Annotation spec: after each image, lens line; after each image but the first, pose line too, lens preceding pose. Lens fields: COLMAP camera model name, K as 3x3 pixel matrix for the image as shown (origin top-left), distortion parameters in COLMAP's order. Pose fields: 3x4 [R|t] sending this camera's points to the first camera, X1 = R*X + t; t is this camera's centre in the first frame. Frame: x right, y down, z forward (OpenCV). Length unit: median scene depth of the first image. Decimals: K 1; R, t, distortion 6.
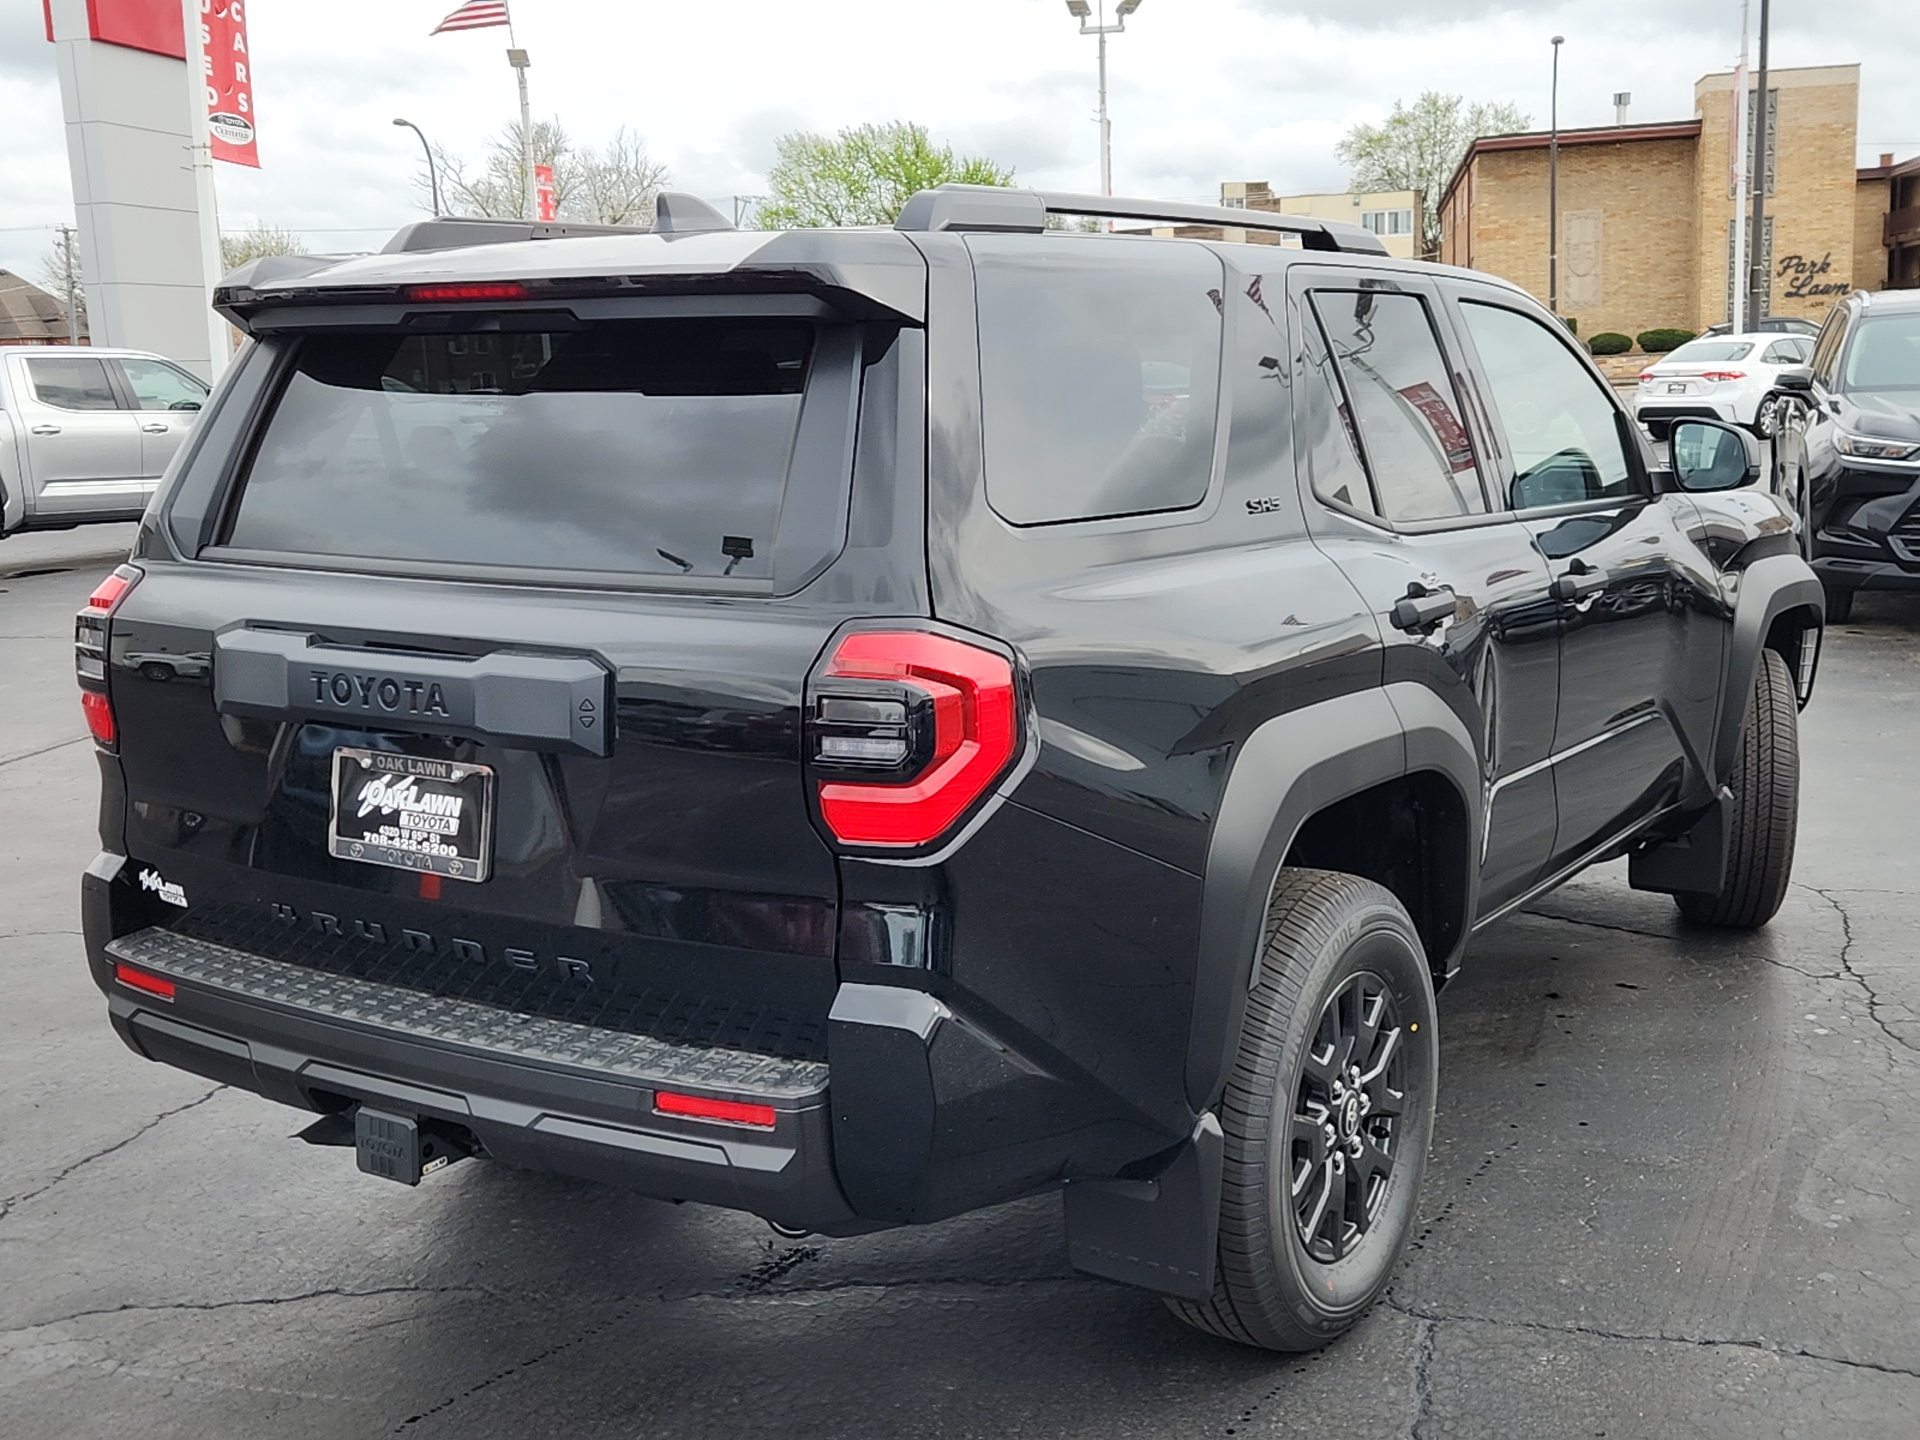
lens RADIAL K [[2112.5, 0, 970.2], [0, 2112.5, 767.5], [0, 0, 1]] dist [0.075549, 0.010458]
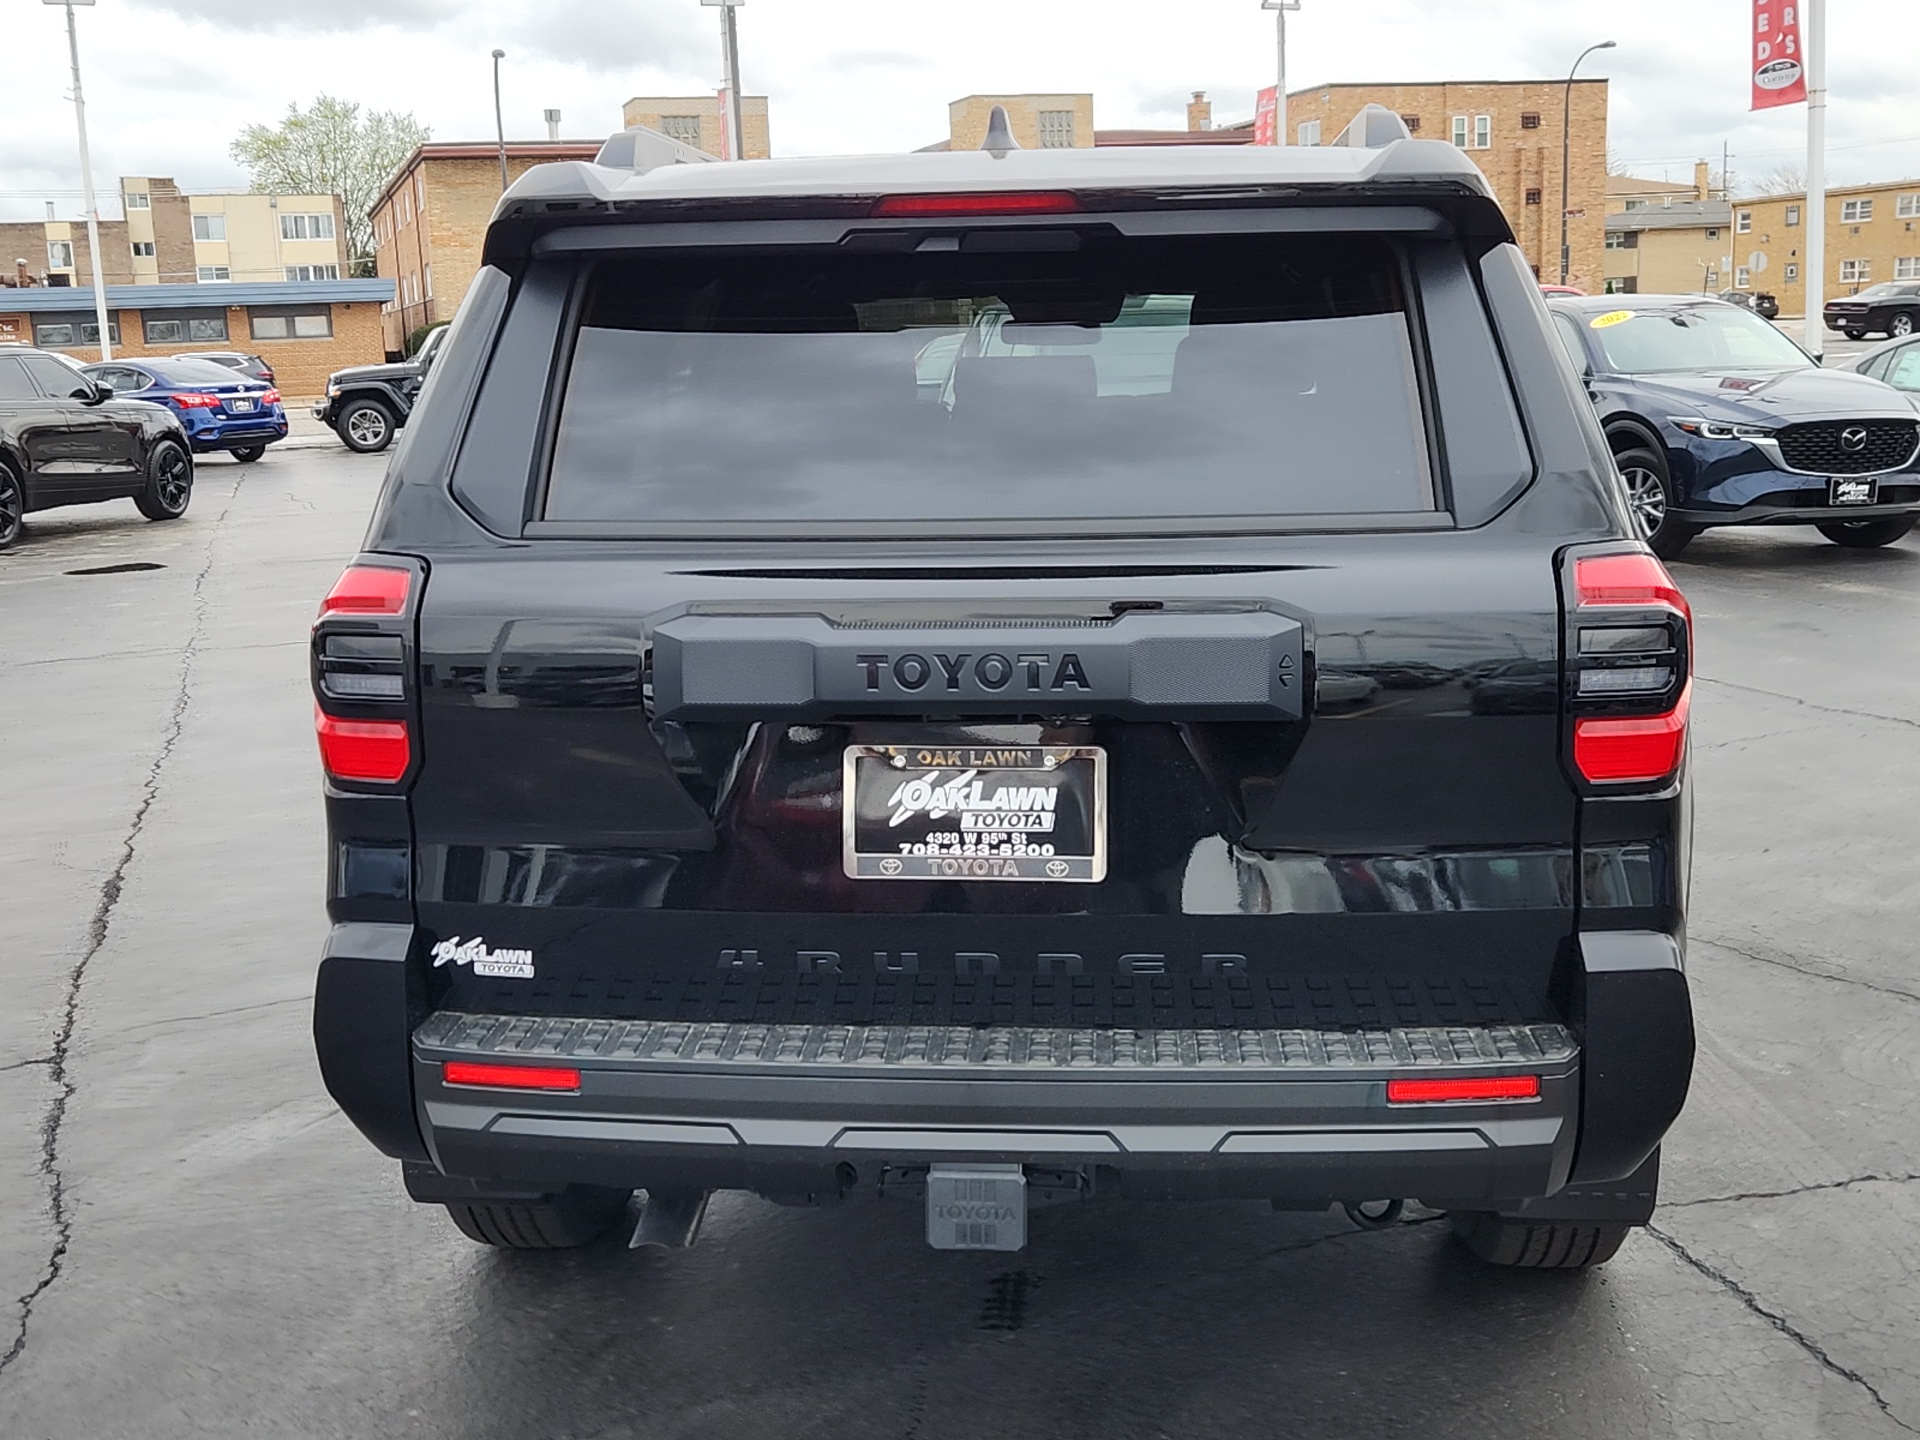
lens RADIAL K [[2097.0, 0, 960.0], [0, 2097.0, 720.0], [0, 0, 1]] dist [0.106365, -0.118580]
pose [[0.882126, -0.083168, 0.463613, -0.644710], [0.094377, 0.995536, -0.000982, -0.015202], [-0.461462, 0.044621, 0.886037, 0.255090]]
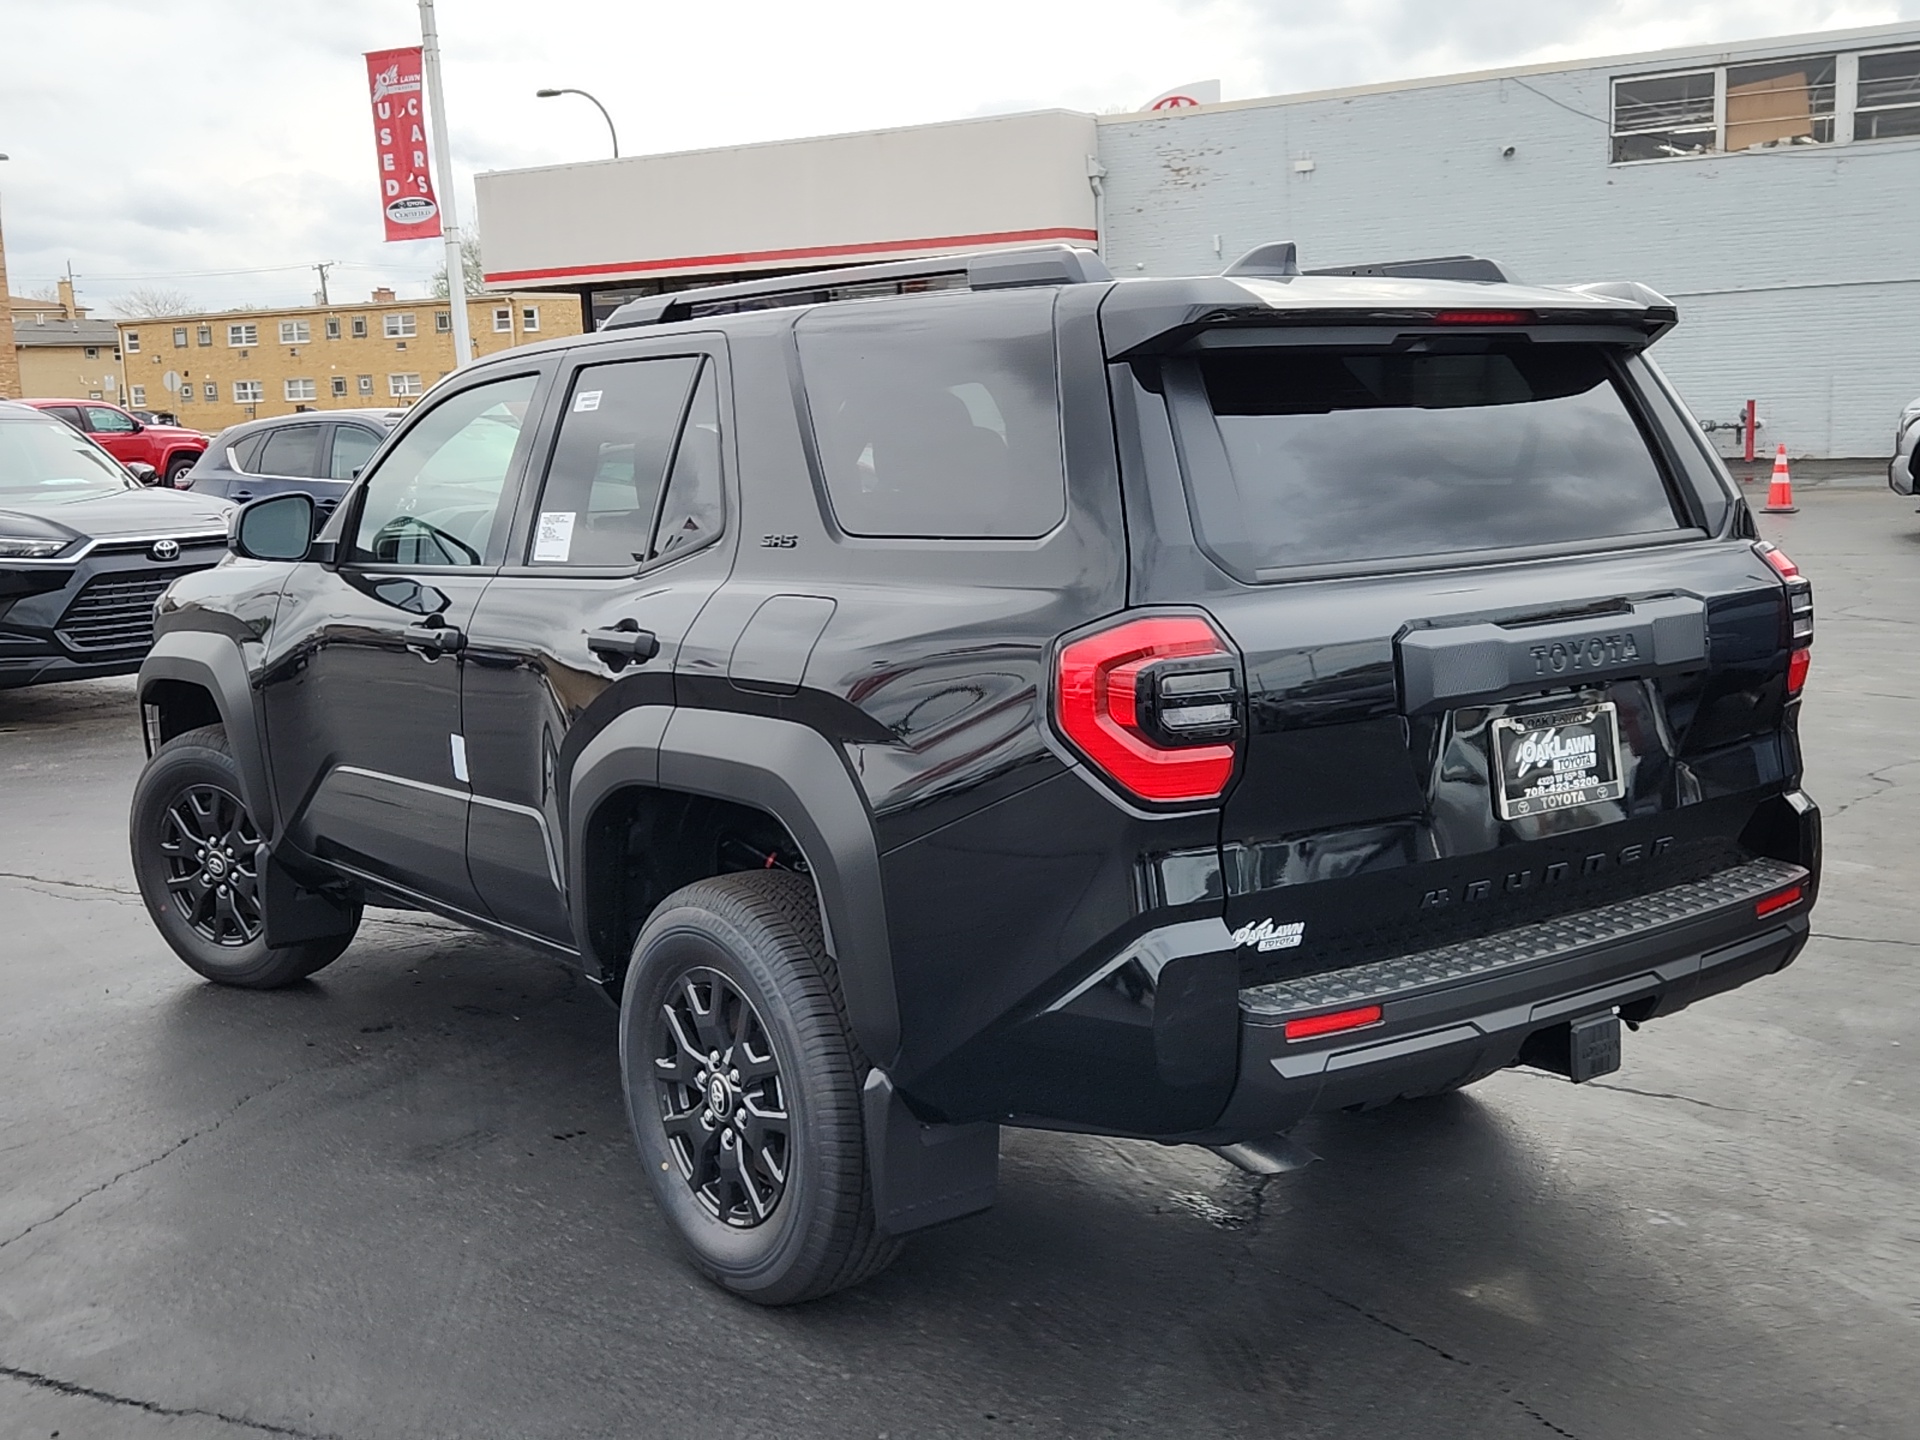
lens RADIAL K [[2097.0, 0, 960.0], [0, 2097.0, 720.0], [0, 0, 1]] dist [0.106365, -0.118580]
pose [[0.344857, -0.128259, 0.929851, -1.421499], [0.206172, 0.976779, 0.058268, -0.131927], [-0.915733, 0.171615, 0.363293, 0.863926]]
